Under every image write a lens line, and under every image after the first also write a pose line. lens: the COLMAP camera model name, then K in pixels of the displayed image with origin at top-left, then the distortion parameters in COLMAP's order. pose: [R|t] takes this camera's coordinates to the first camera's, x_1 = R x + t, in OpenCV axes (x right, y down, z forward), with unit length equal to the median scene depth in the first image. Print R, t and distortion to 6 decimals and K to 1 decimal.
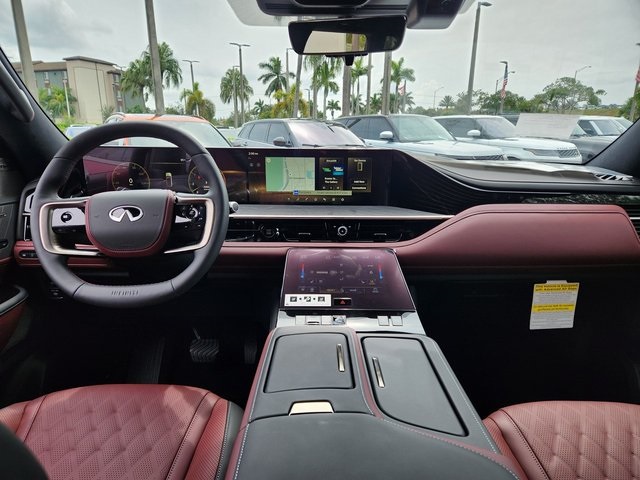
lens RADIAL K [[435.9, 0, 329.9], [0, 435.9, 244.3], [0, 0, 1]] dist [0.105759, -0.087535]
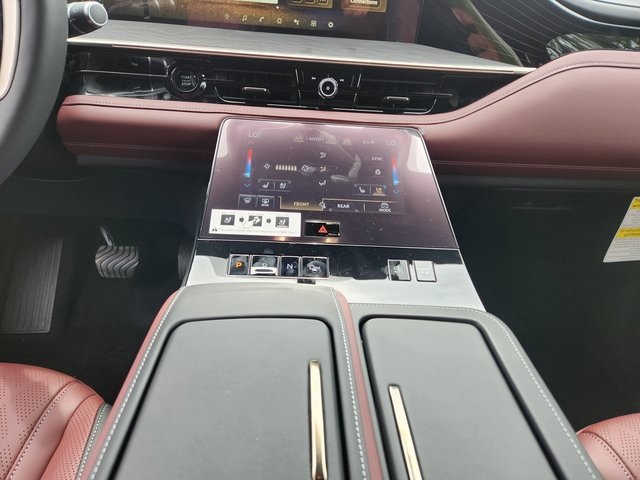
lens RADIAL K [[428.5, 0, 321.9], [0, 428.5, 234.5], [0, 0, 1]] dist [0.028975, -0.003656]
pose [[0.998013, 0.038287, 0.050041, 0.002448], [-0.050350, 0.962075, 0.268096, 0.001084], [-0.037879, -0.270083, 0.962092, 0.457739]]
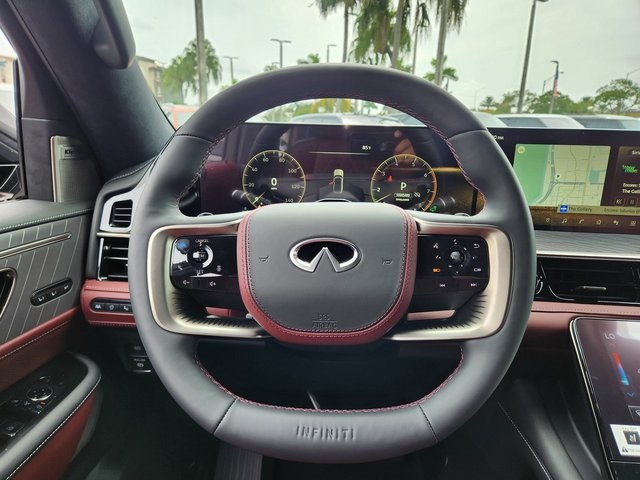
lens RADIAL K [[428.5, 0, 321.9], [0, 428.5, 234.5], [0, 0, 1]] dist [0.028975, -0.003656]
pose [[0.998005, 0.033959, -0.053230, -0.364899], [-0.034818, 0.999276, -0.015306, -0.069504], [0.052671, 0.017129, 0.998465, 0.455831]]
